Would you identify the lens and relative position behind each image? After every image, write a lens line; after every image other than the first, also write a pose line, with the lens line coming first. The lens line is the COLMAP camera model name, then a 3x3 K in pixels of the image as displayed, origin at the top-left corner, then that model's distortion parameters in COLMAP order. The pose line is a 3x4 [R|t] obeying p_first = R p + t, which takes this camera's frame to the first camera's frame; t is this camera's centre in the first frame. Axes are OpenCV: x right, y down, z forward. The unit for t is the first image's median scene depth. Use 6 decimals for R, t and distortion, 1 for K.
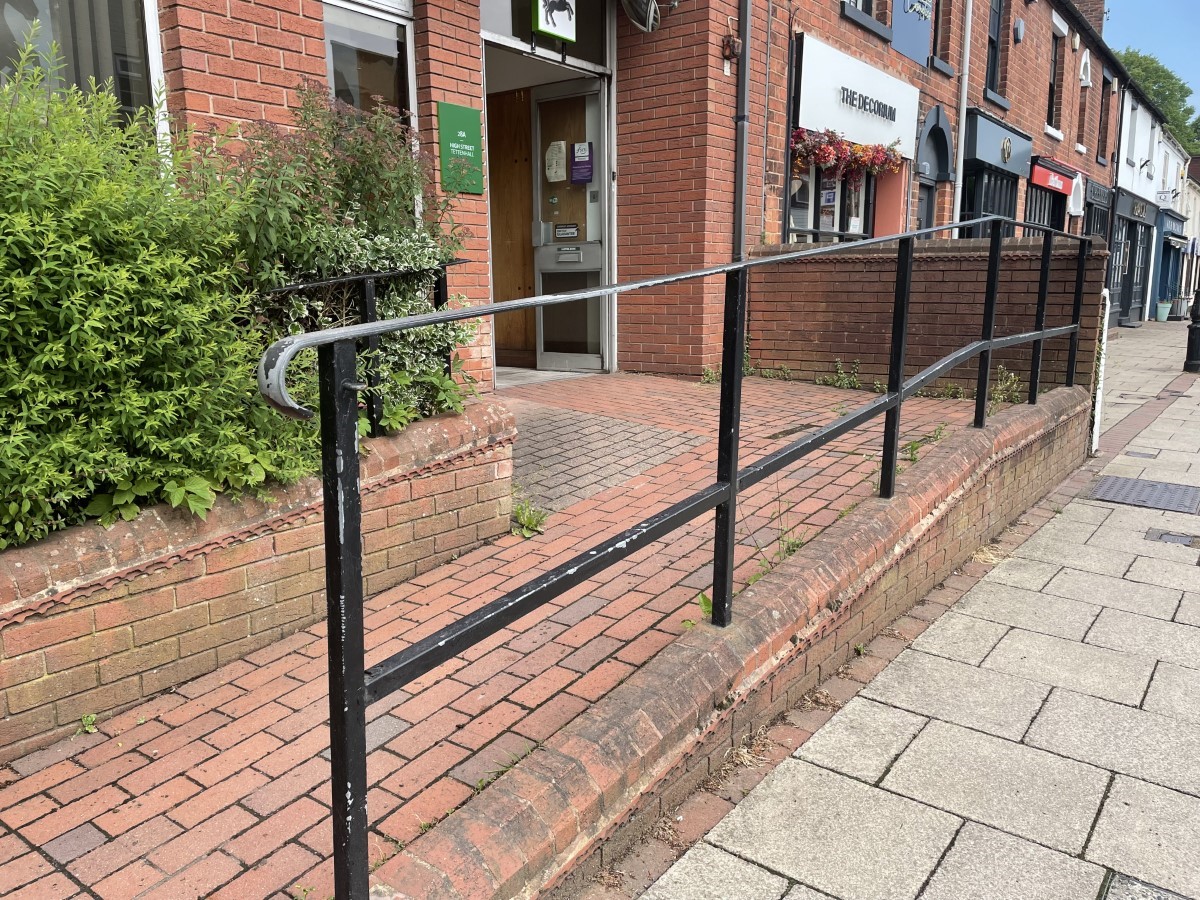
lens RADIAL K [[912.1, 0, 597.3], [0, 912.1, 445.6], [0, 0, 1]] dist [0.082293, -0.105632]
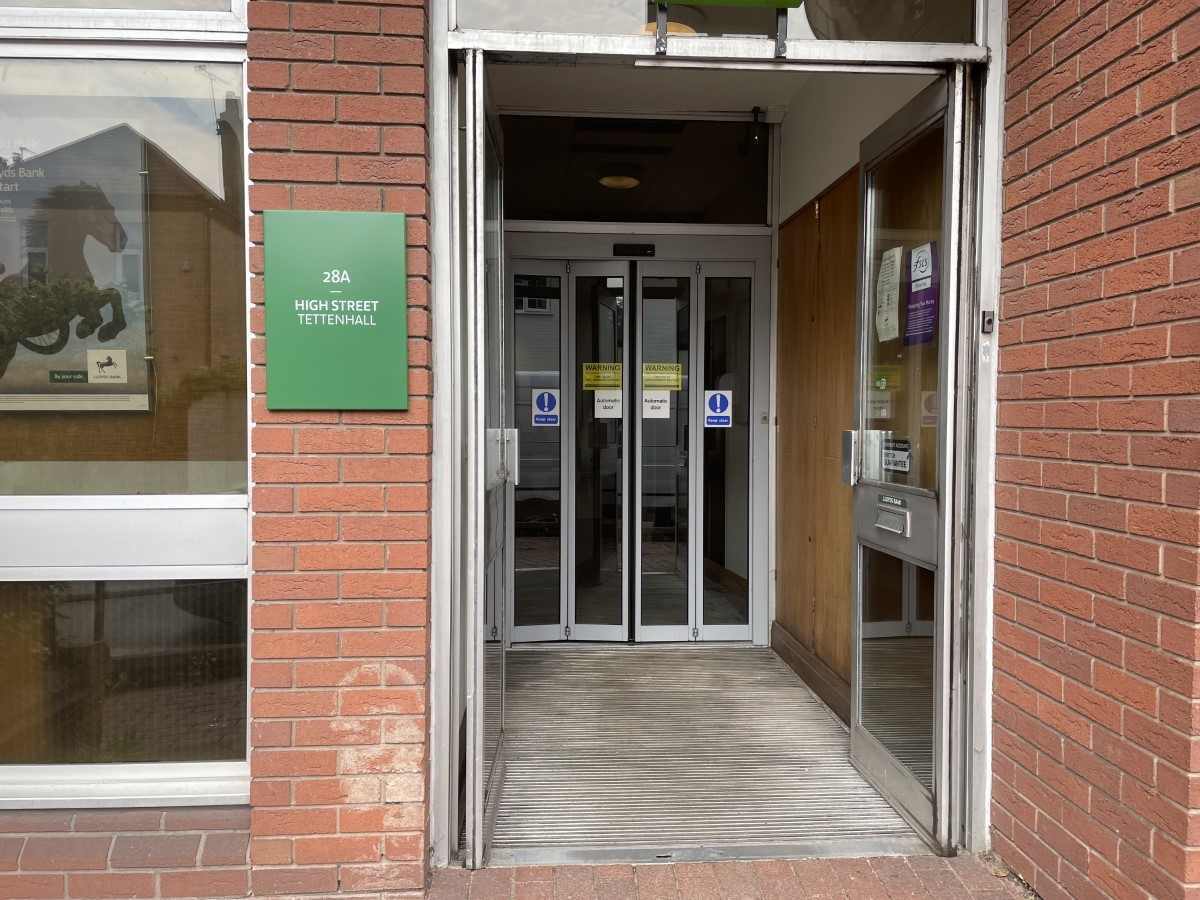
lens RADIAL K [[912.1, 0, 597.3], [0, 912.1, 445.6], [0, 0, 1]] dist [0.082293, -0.105632]
pose [[0.647316, 0.037998, -0.761274, 0.208426], [-0.143686, 0.986934, -0.072915, -0.206353], [0.748556, 0.156583, 0.644318, 0.689105]]
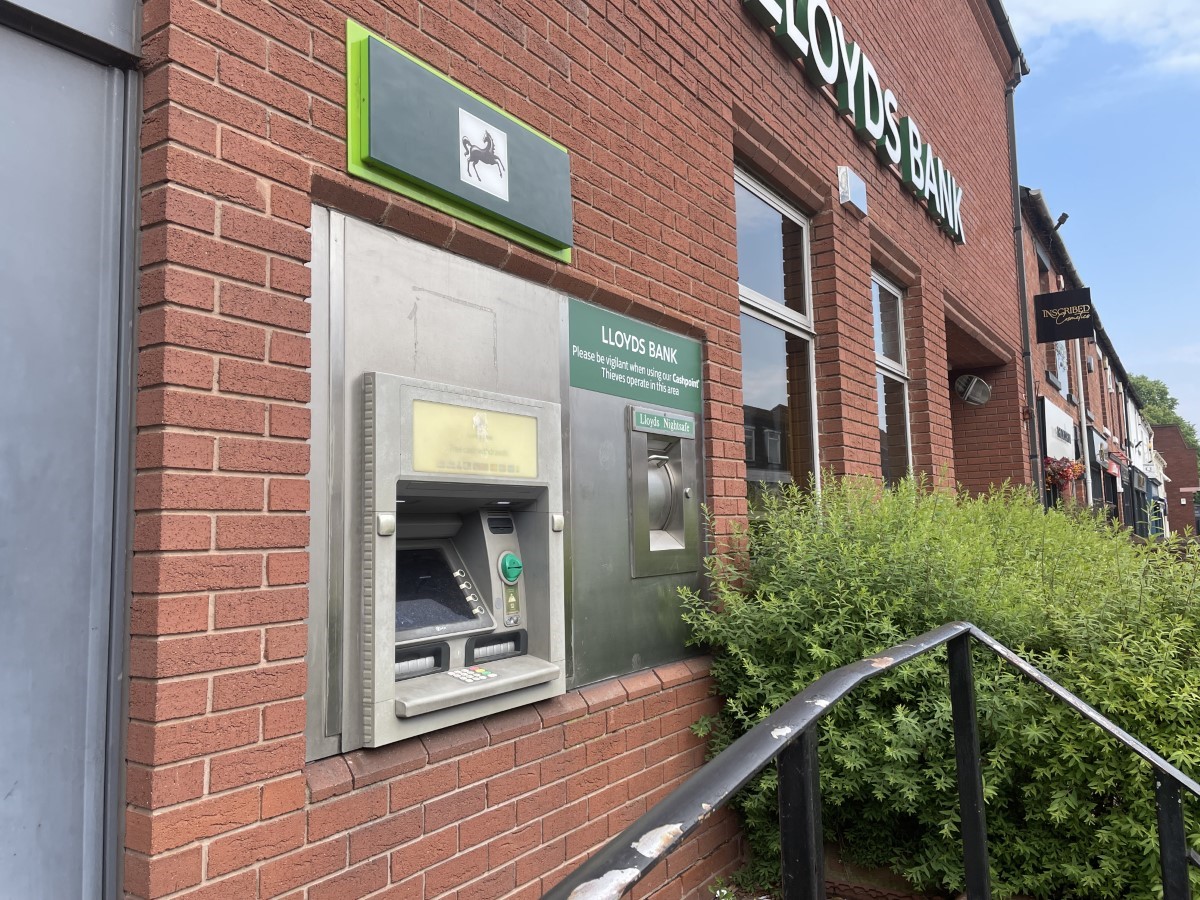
lens RADIAL K [[912.1, 0, 597.3], [0, 912.1, 445.6], [0, 0, 1]] dist [0.082293, -0.105632]
pose [[0.997791, -0.010611, 0.065575, -0.648256], [0.027972, 0.962489, -0.269874, 0.006281], [-0.060251, 0.271112, 0.960660, -0.384926]]
